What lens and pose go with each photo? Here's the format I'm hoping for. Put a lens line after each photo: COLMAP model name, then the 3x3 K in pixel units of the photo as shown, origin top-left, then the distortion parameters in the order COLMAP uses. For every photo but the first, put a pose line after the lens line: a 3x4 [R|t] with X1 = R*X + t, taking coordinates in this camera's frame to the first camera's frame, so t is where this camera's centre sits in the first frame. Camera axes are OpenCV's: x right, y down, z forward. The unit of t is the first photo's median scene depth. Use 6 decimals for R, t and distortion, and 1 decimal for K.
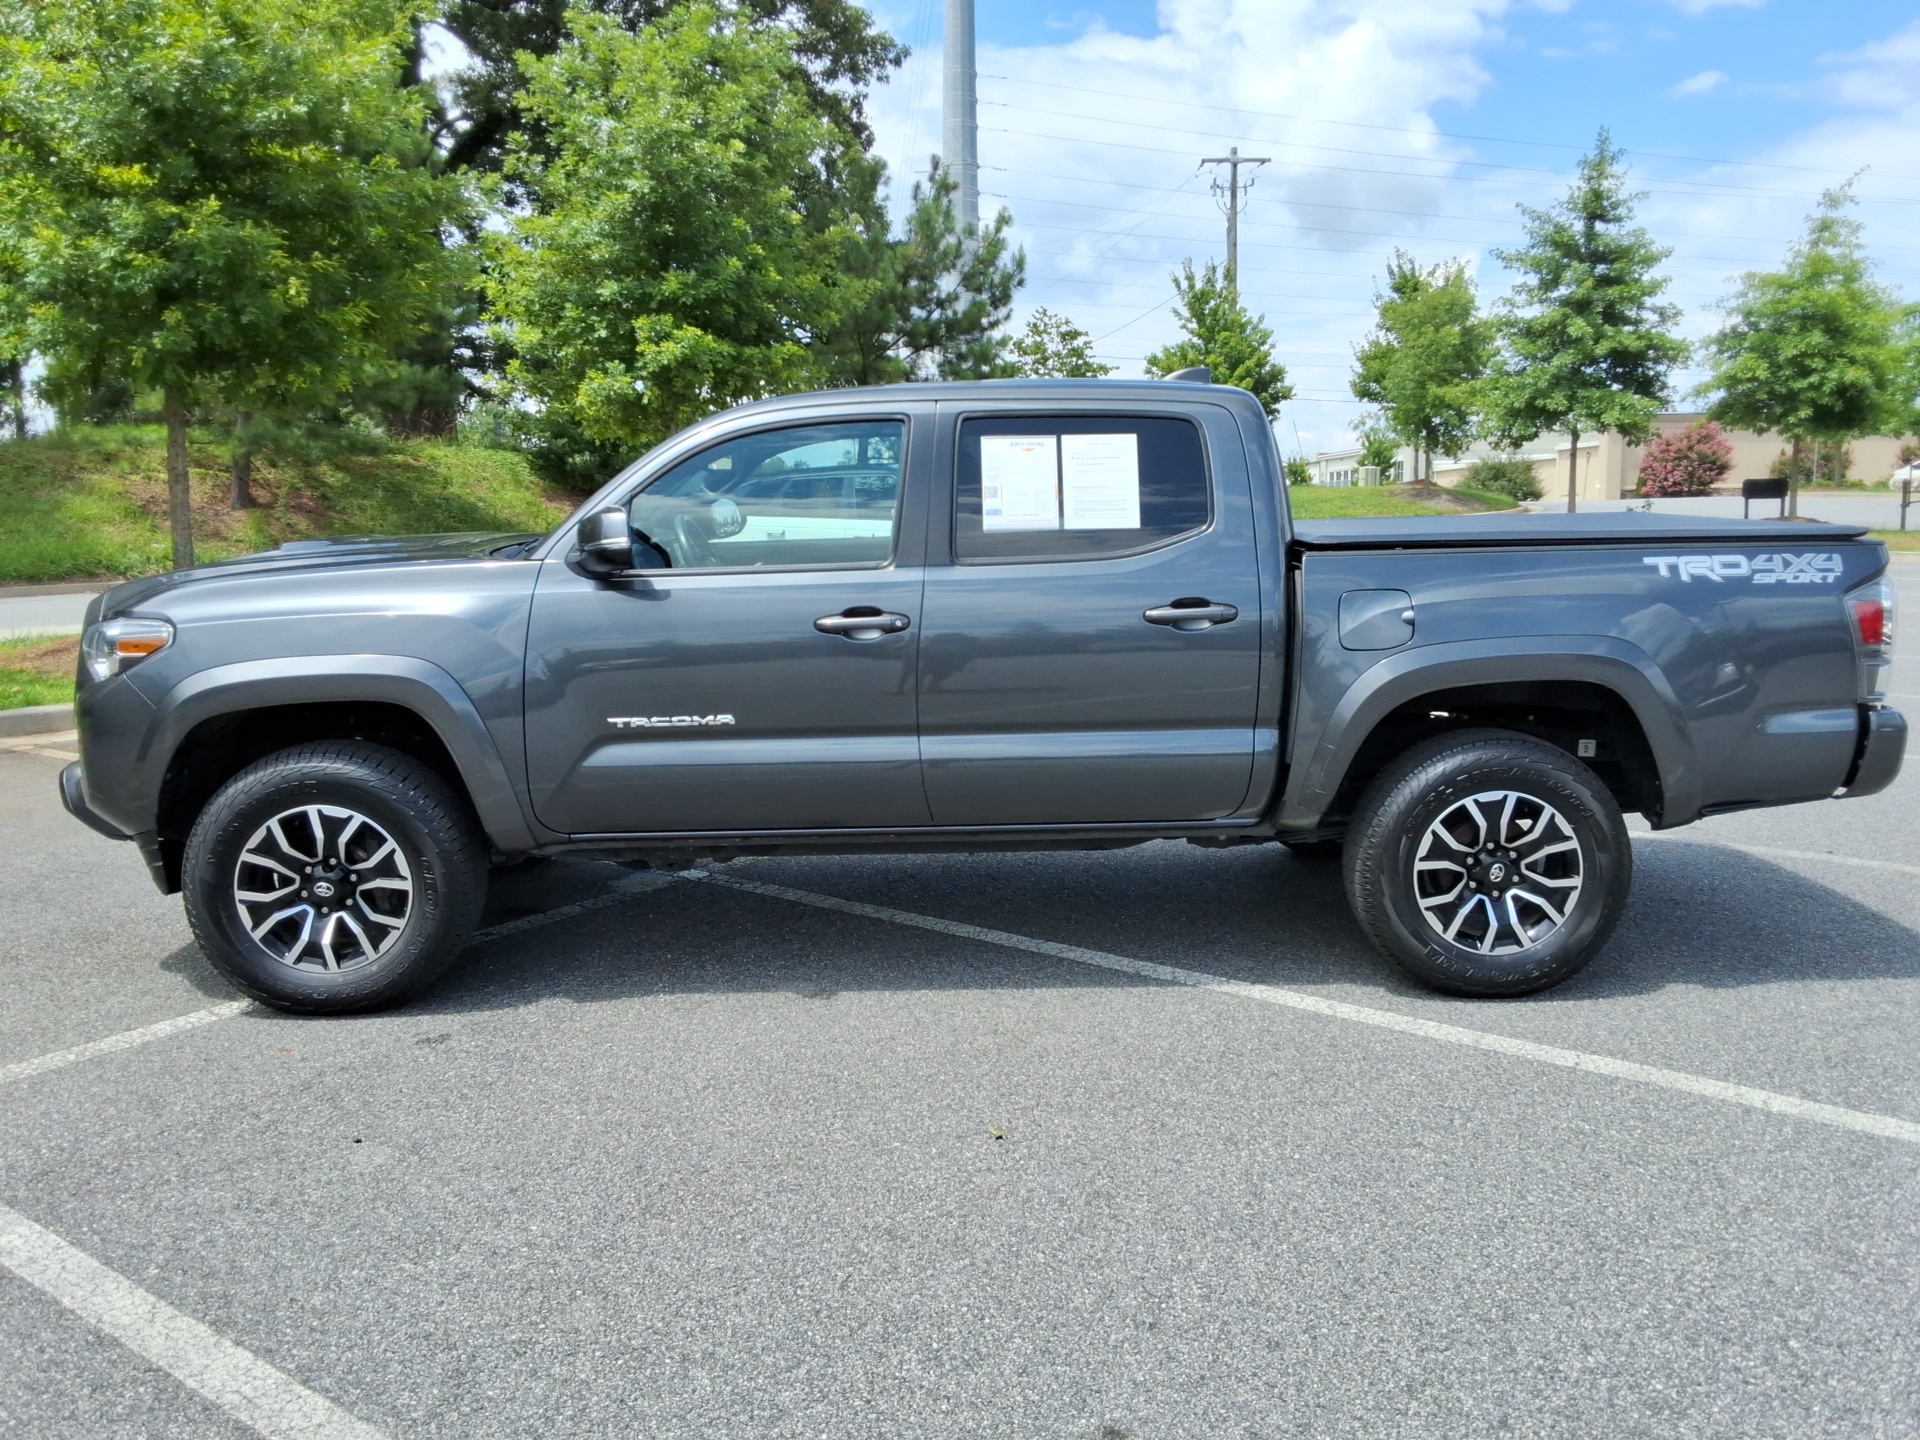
lens RADIAL K [[1535.4, 0, 976.1], [0, 1535.4, 711.1], [0, 0, 1]] dist [0.126398, -0.217805]
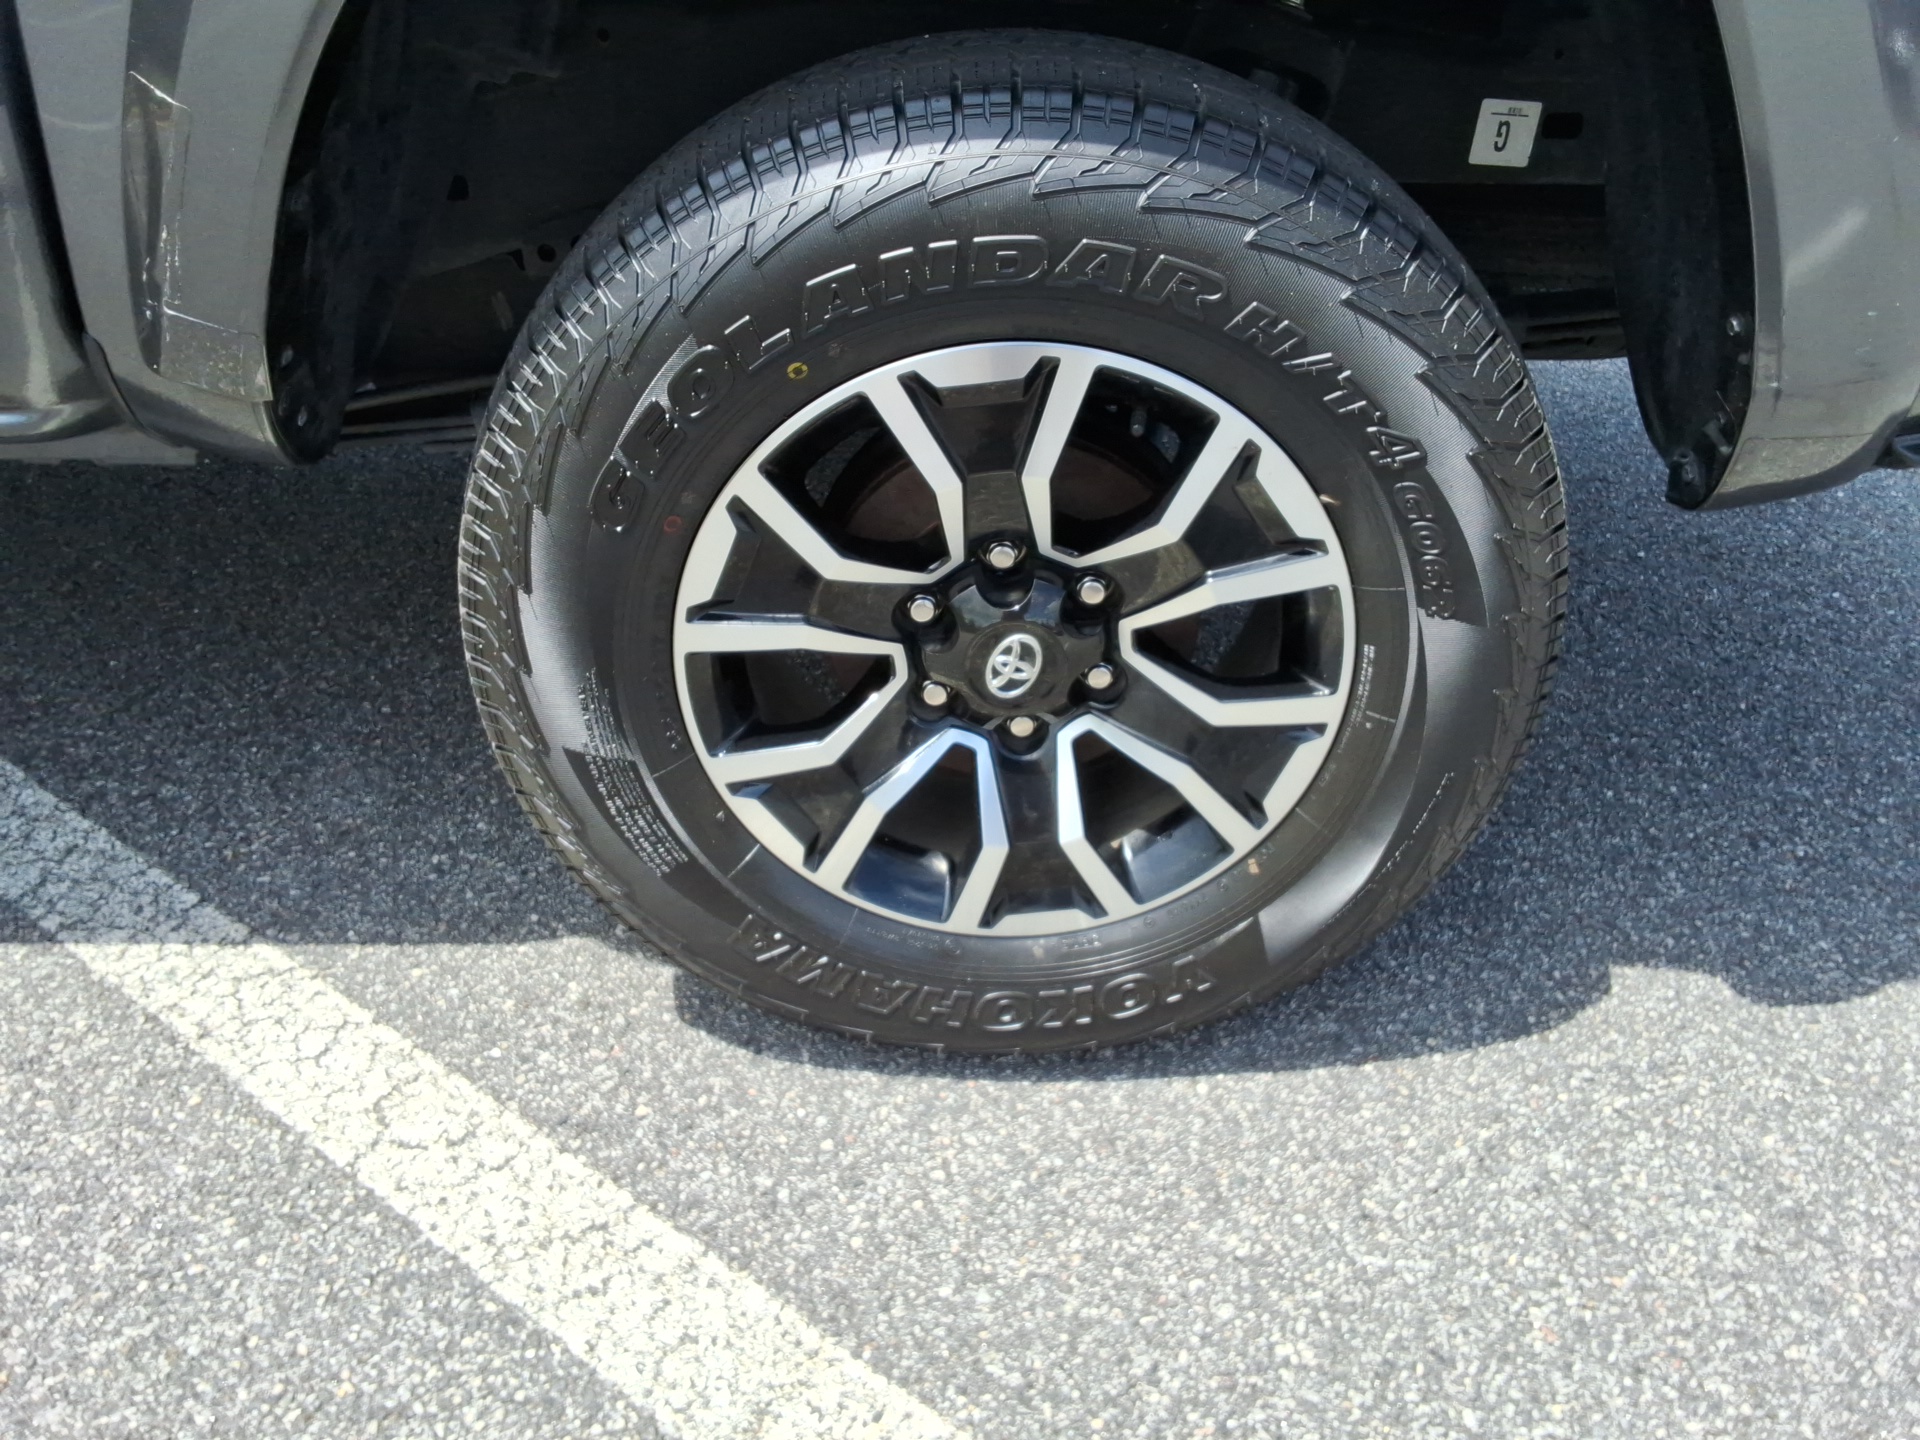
lens RADIAL K [[1535.4, 0, 976.1], [0, 1535.4, 711.1], [0, 0, 1]] dist [0.126398, -0.217805]
pose [[0.999344, 0.036133, -0.002437, 0.330233], [-0.032268, 0.918951, 0.393049, 0.013603], [0.016441, -0.392712, 0.919514, 0.770161]]
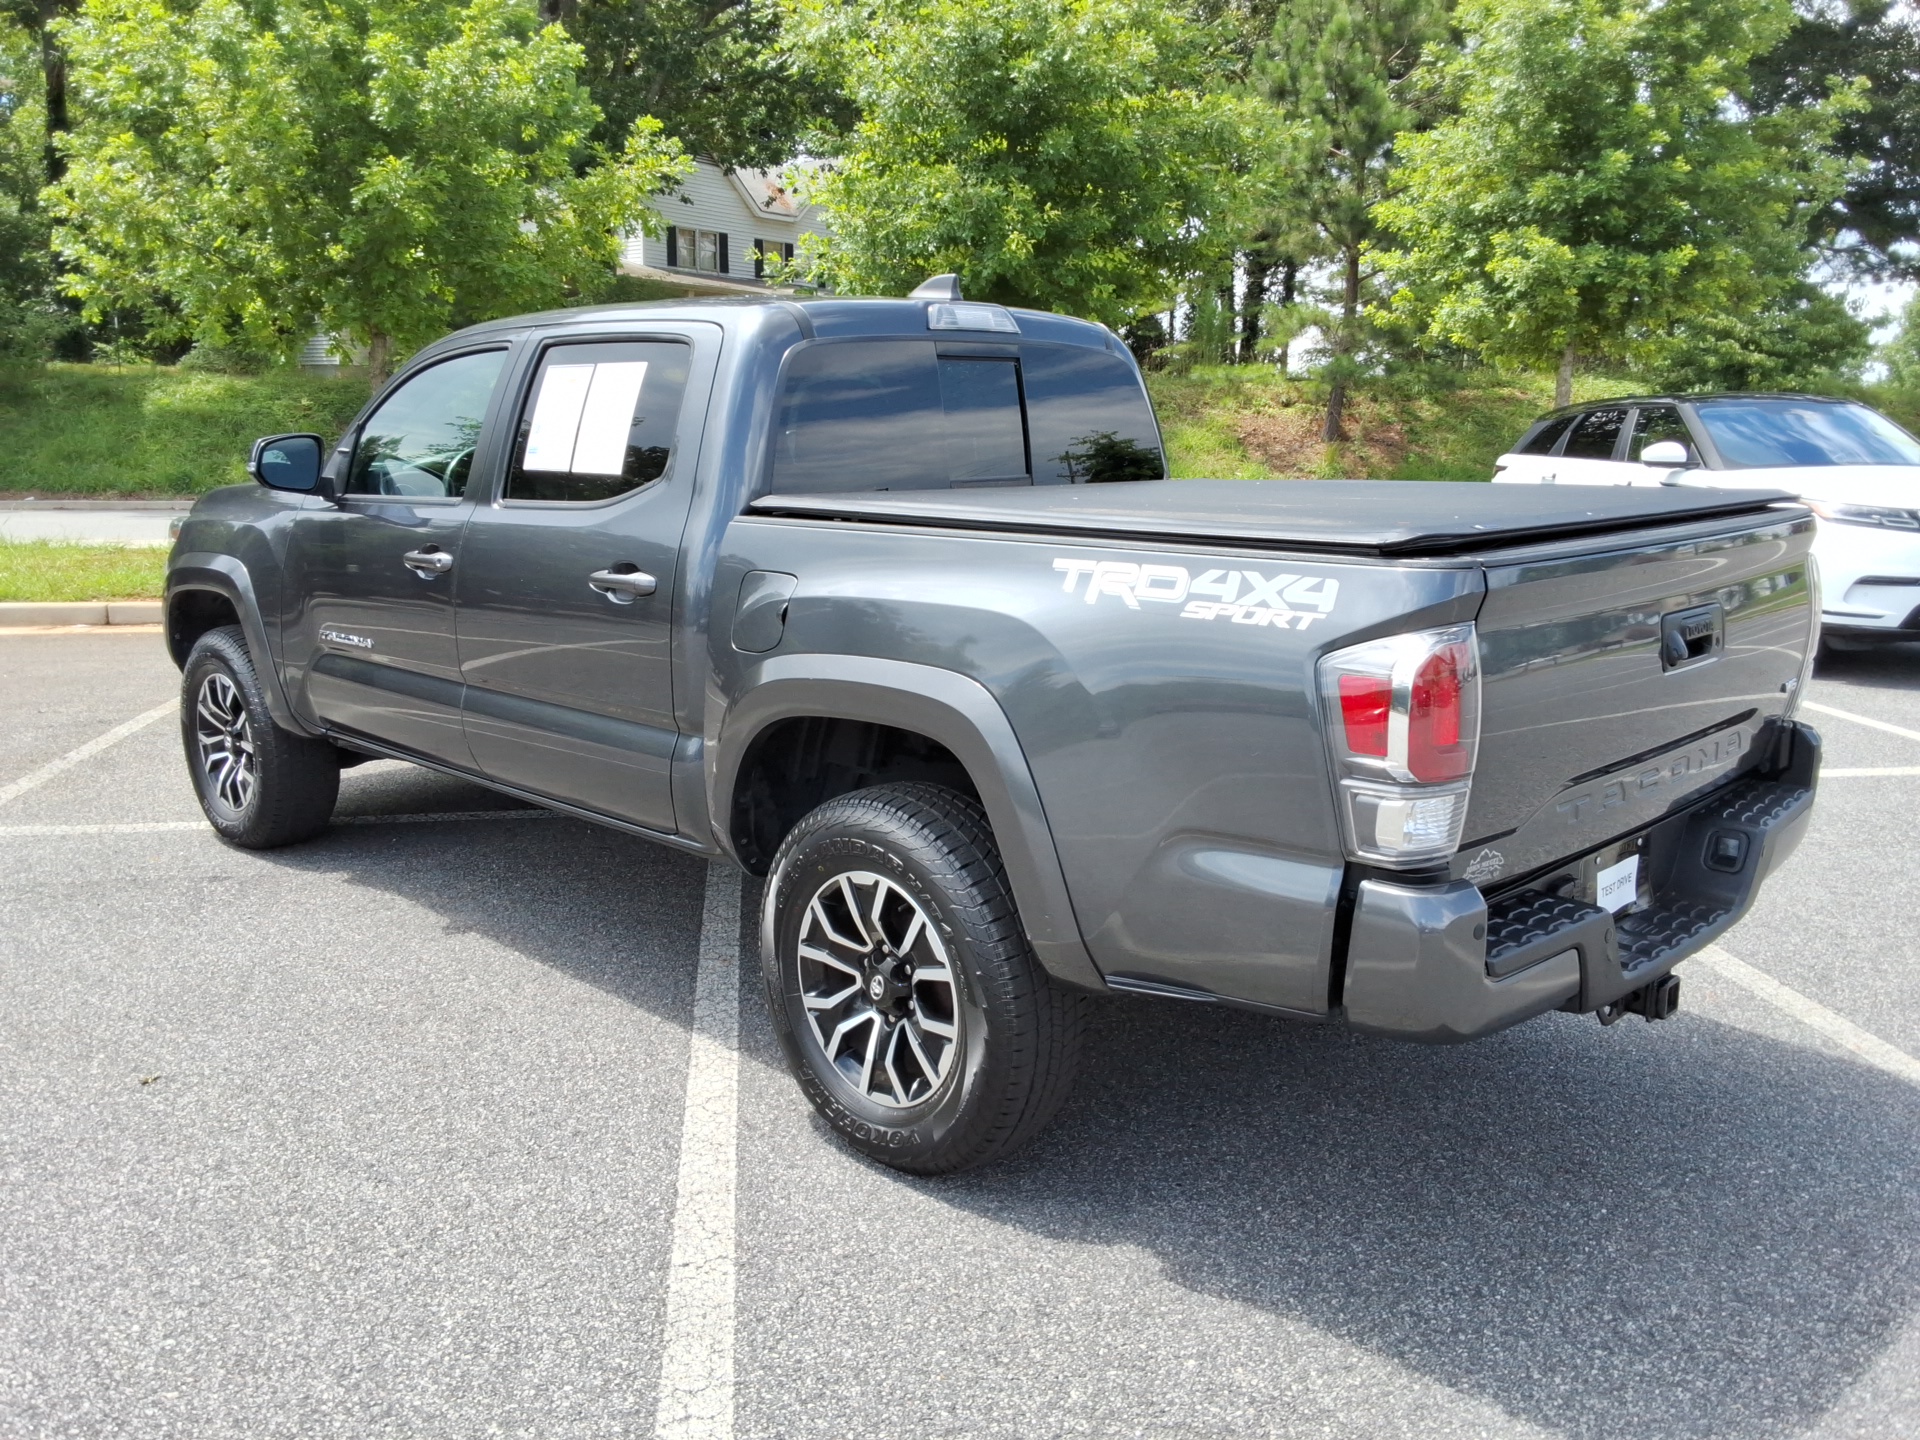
lens RADIAL K [[1535.5, 0, 979.7], [0, 1535.5, 712.4], [0, 0, 1]] dist [0.125919, -0.204650]
pose [[0.692324, 0.145216, -0.706824, 0.845682], [-0.115023, 0.989225, 0.090571, -0.088928], [0.712361, 0.018596, 0.701567, 0.539103]]
